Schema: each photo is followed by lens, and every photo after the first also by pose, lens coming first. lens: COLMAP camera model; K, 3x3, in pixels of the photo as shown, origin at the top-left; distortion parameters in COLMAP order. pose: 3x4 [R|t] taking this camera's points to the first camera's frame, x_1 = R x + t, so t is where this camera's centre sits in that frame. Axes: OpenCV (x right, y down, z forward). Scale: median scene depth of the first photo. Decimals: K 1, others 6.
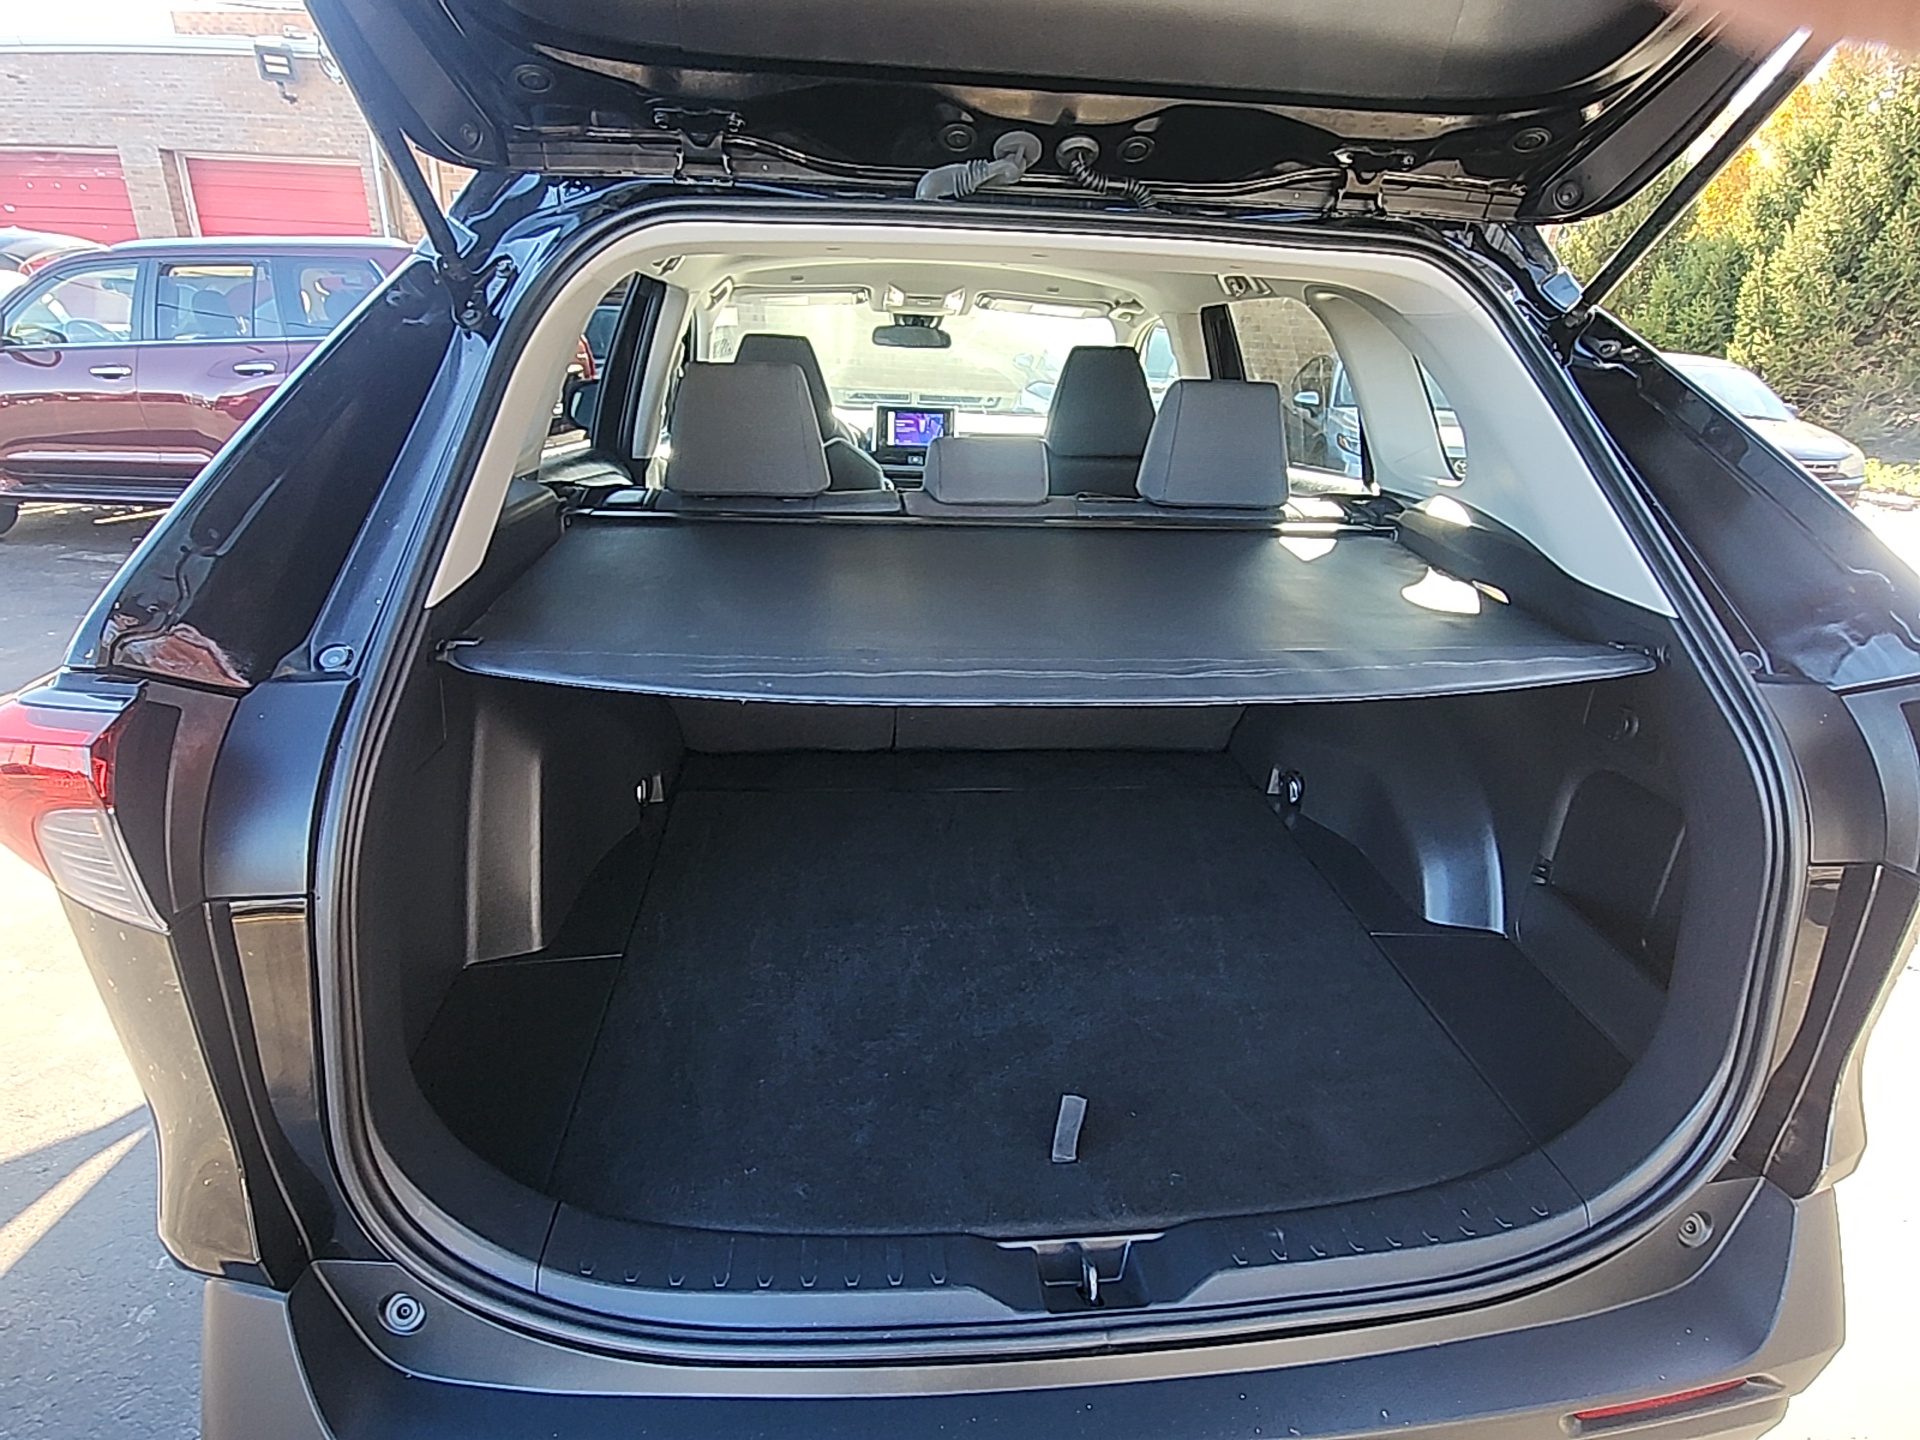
lens RADIAL K [[994.4, 0, 953.6], [0, 994.4, 751.2], [0, 0, 1]] dist [0.011432, -0.007349]
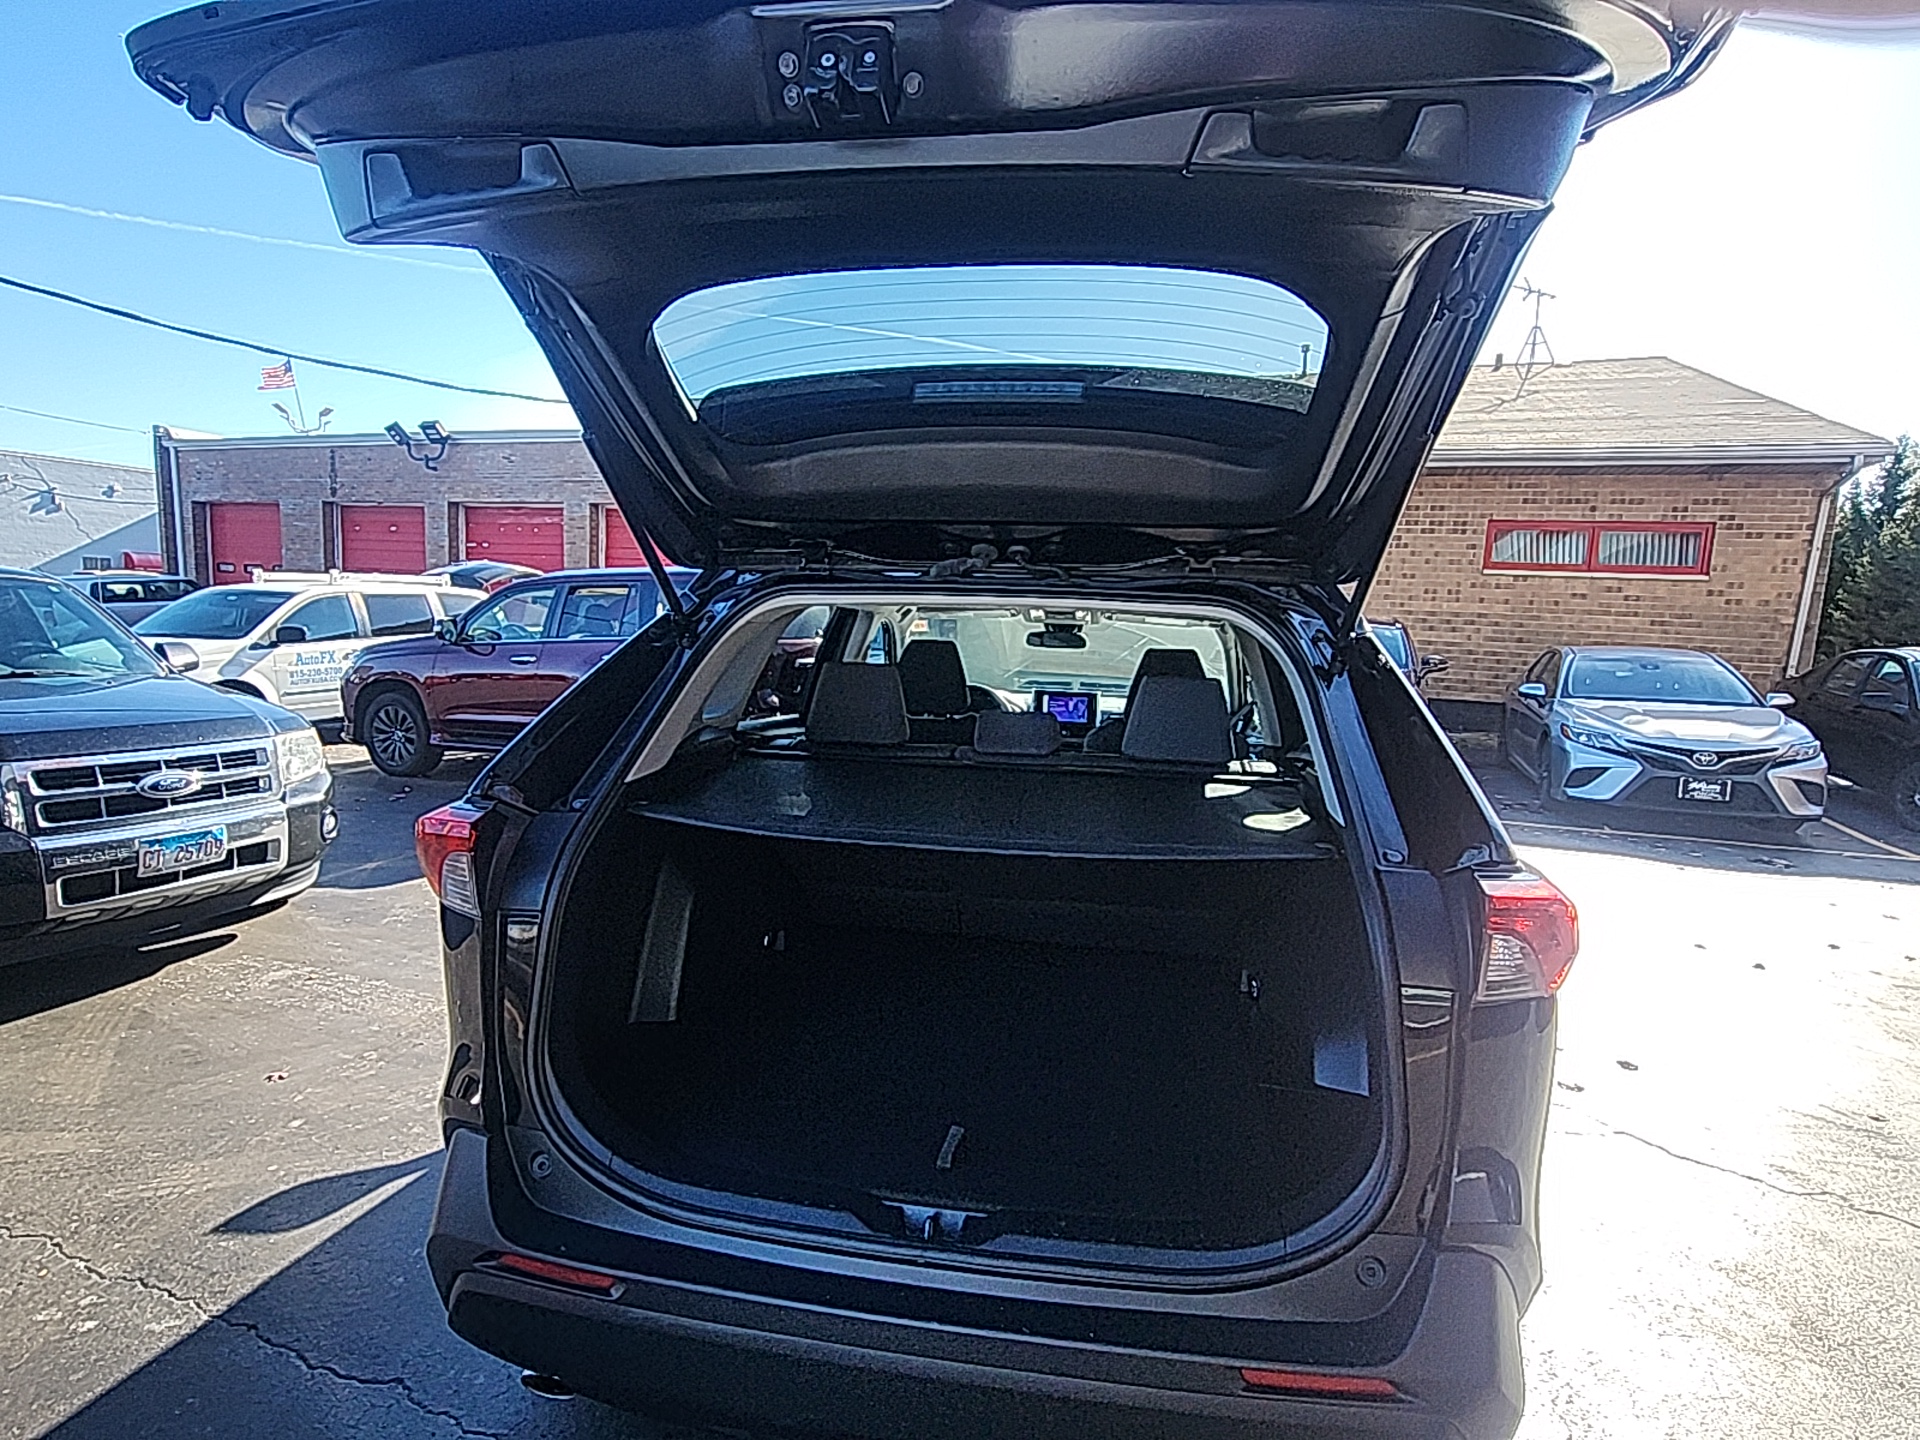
lens RADIAL K [[987.6, 0, 939.4], [0, 987.6, 752.4], [0, 0, 1]] dist [0.009306, -0.001022]
pose [[0.962791, 0.031243, -0.268436, 0.157262], [-0.101841, 0.962011, -0.253305, 0.060875], [0.250324, 0.271218, 0.929397, -0.180060]]
